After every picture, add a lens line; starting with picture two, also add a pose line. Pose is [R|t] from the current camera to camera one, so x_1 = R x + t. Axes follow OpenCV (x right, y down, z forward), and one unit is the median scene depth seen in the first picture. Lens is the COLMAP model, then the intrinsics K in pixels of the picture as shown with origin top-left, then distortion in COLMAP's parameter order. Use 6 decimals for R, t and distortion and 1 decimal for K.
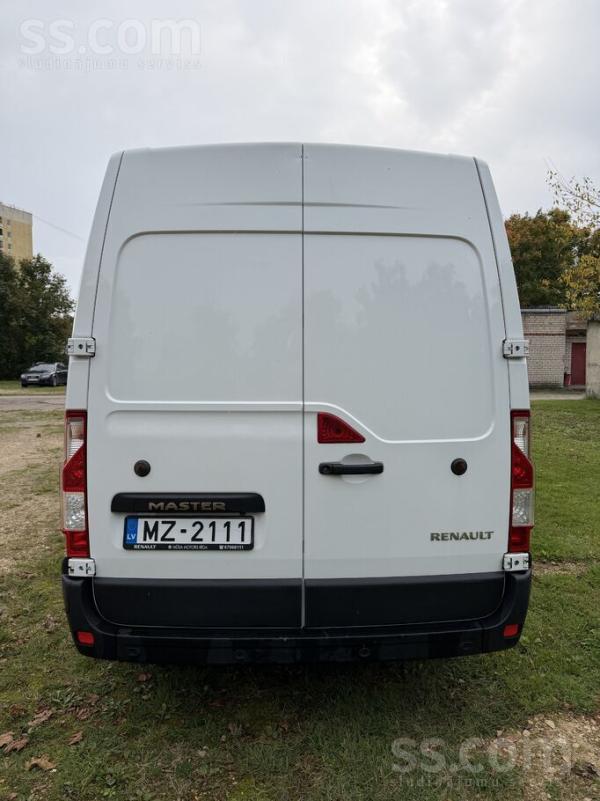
lens RADIAL K [[570.6, 0, 301.0], [0, 570.6, 398.5], [0, 0, 1]] dist [0.030115, -0.029956]
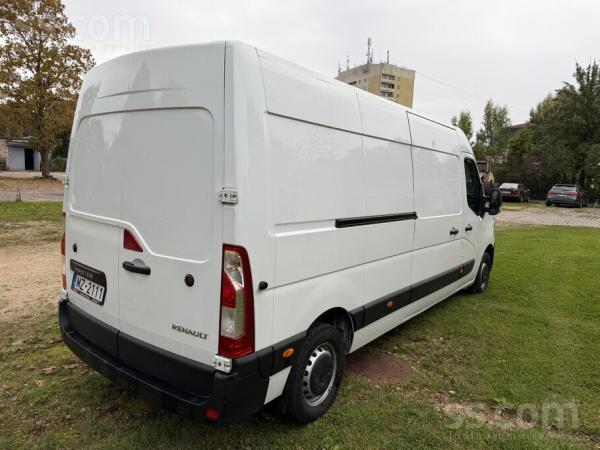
lens RADIAL K [[427.4, 0, 300.1], [0, 427.4, 222.7], [0, 0, 1]] dist [0.030115, -0.029956]
pose [[0.762047, 0.104504, -0.639033, 1.102323], [-0.077853, 0.994519, 0.069798, -0.107604], [0.642825, -0.003438, 0.766006, 0.391486]]
